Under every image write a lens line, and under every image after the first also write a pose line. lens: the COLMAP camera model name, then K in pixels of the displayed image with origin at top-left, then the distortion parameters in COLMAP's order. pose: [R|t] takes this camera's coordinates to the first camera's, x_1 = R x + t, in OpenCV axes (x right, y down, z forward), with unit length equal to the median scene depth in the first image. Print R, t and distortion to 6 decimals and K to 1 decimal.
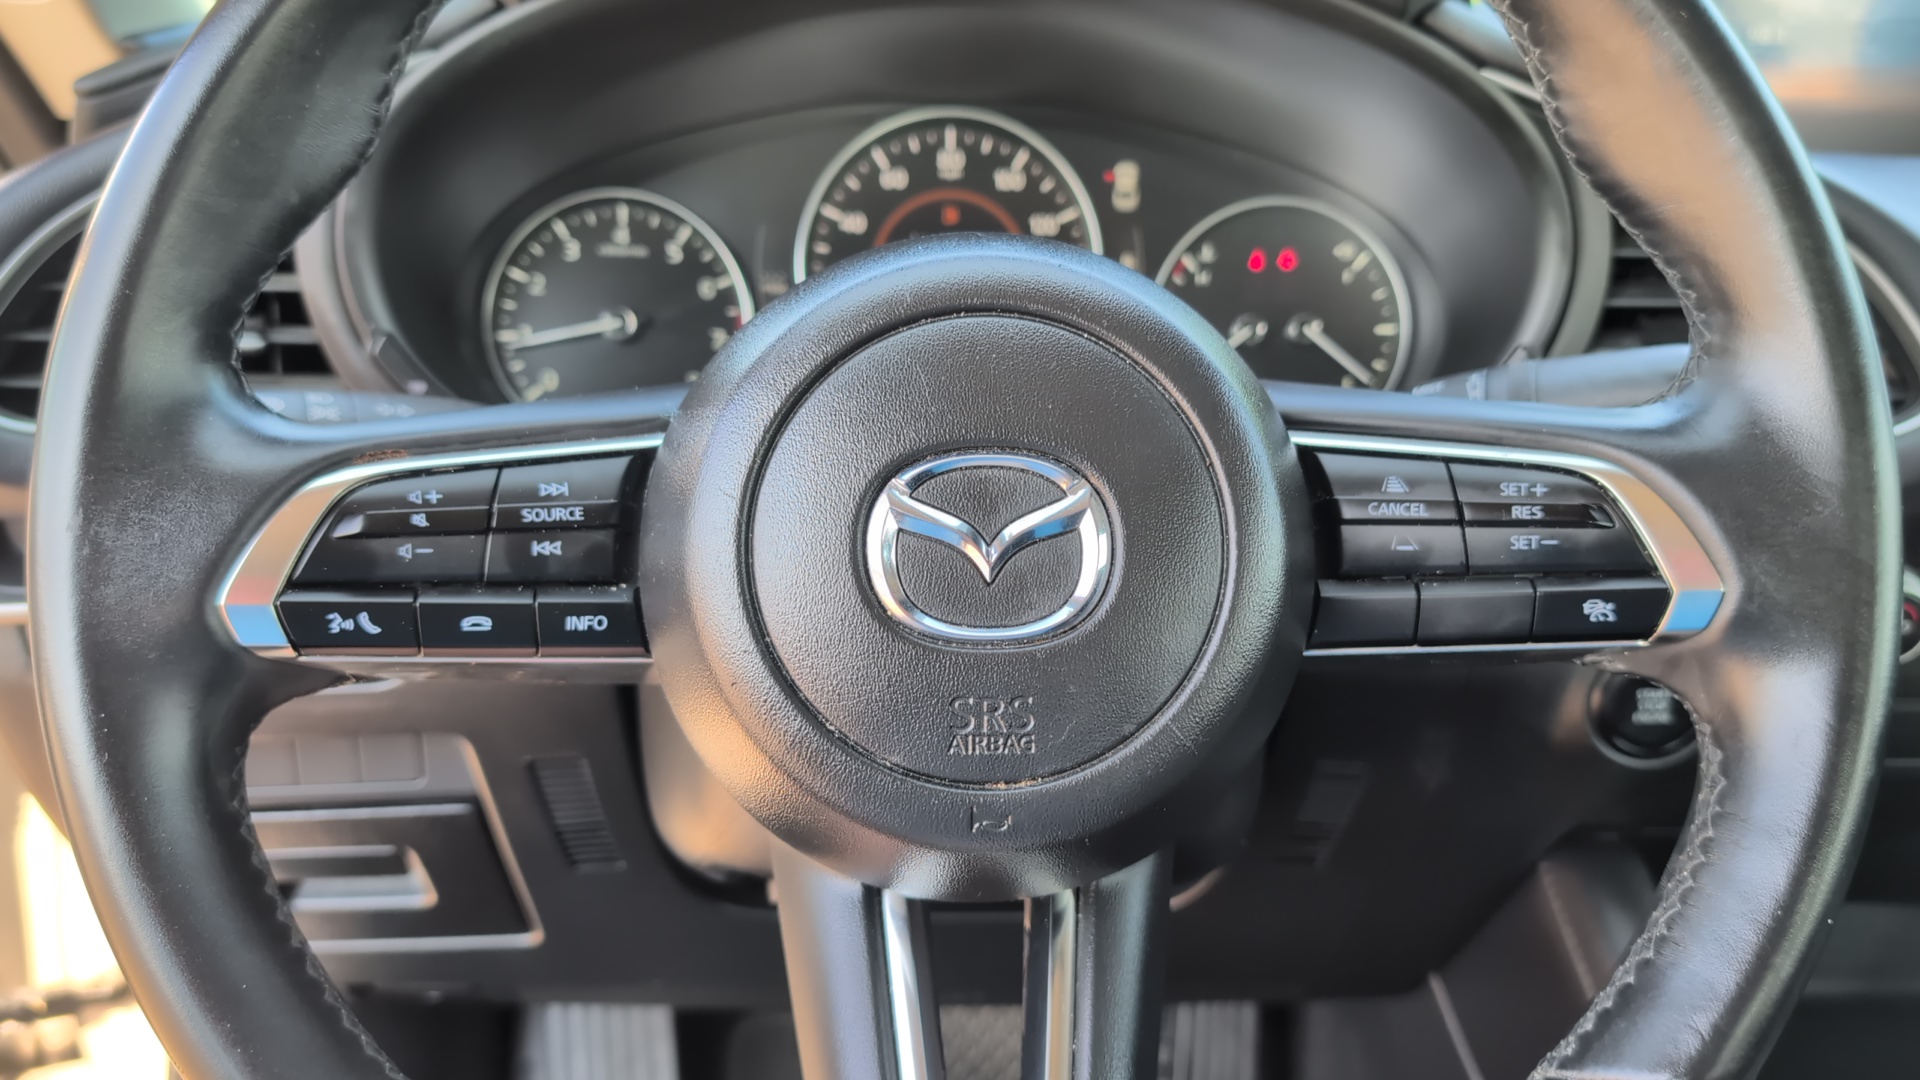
lens RADIAL K [[1590.2, 0, 960.0], [0, 1590.2, 540.0], [0, 0, 1]] dist [0.010931, 0.020267]
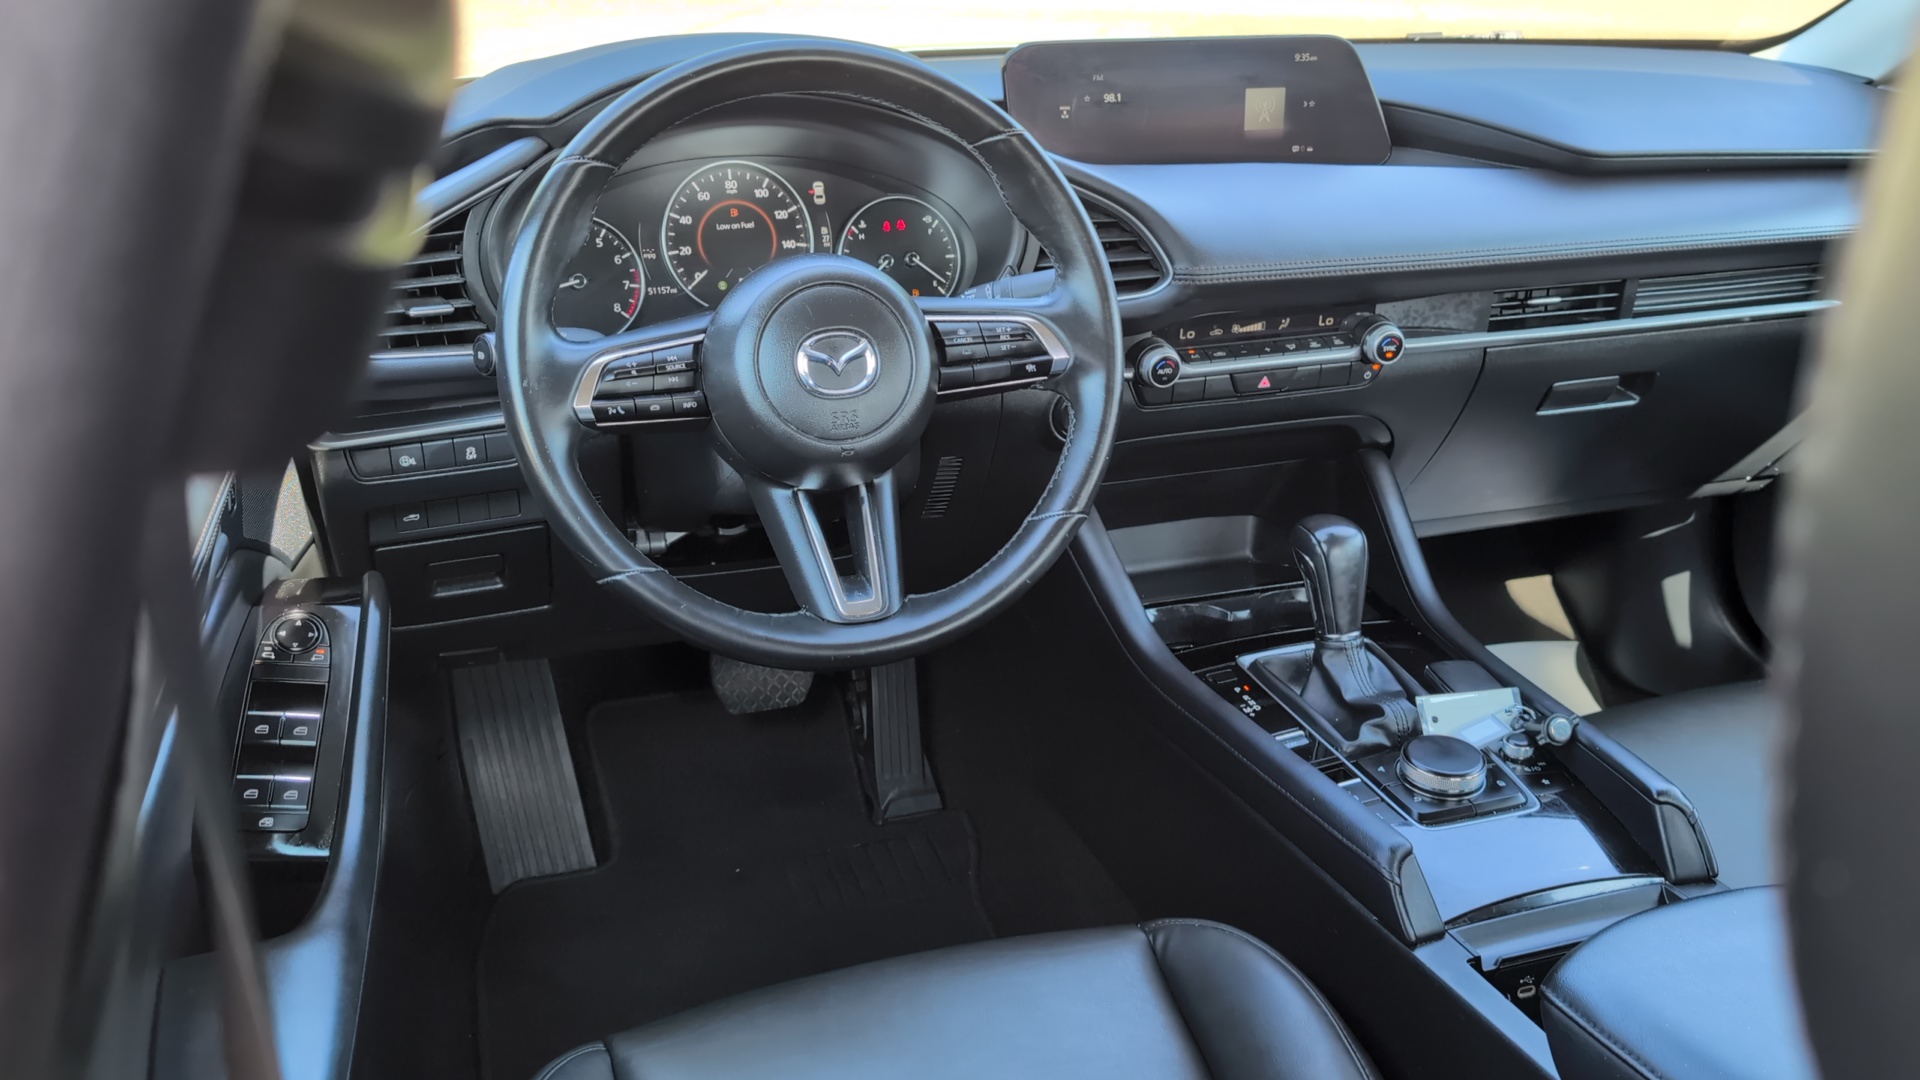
lens RADIAL K [[1590.2, 0, 960.0], [0, 1590.2, 540.0], [0, 0, 1]] dist [0.010931, 0.020267]
pose [[0.961198, -0.115761, 0.250397, -0.488460], [0.093486, 0.990673, 0.099135, 0.052807], [-0.259537, -0.071879, 0.963054, -1.776184]]
